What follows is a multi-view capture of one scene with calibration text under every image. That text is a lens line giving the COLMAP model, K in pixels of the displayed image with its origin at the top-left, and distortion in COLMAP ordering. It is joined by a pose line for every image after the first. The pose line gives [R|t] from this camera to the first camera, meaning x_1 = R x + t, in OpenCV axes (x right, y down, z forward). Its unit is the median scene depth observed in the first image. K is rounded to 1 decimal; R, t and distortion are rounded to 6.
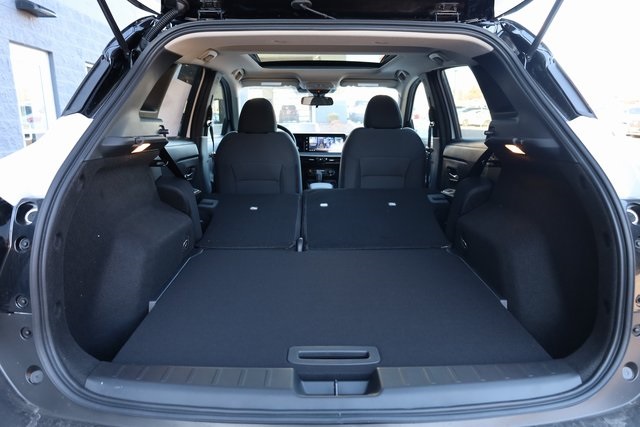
lens RADIAL K [[437.8, 0, 321.0], [0, 437.8, 211.9], [0, 0, 1]] dist [-0.004427, 0.000227]
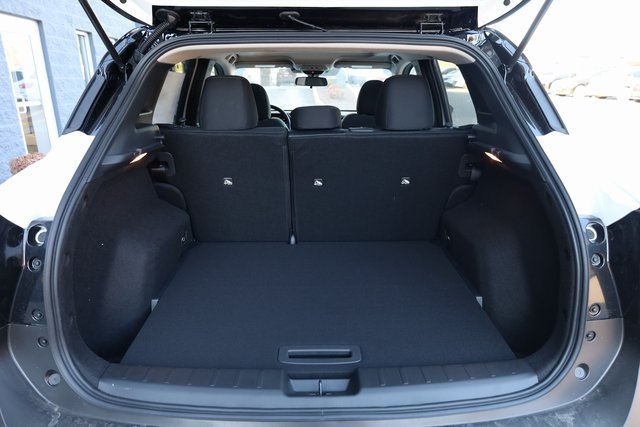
lens RADIAL K [[440.5, 0, 321.4], [0, 440.5, 211.2], [0, 0, 1]] dist [-0.003587, 0.000327]
pose [[0.999991, -0.003807, 0.001791, 0.030771], [0.003638, 0.996255, 0.086386, -0.124784], [-0.002113, -0.086379, 0.996260, -0.078408]]
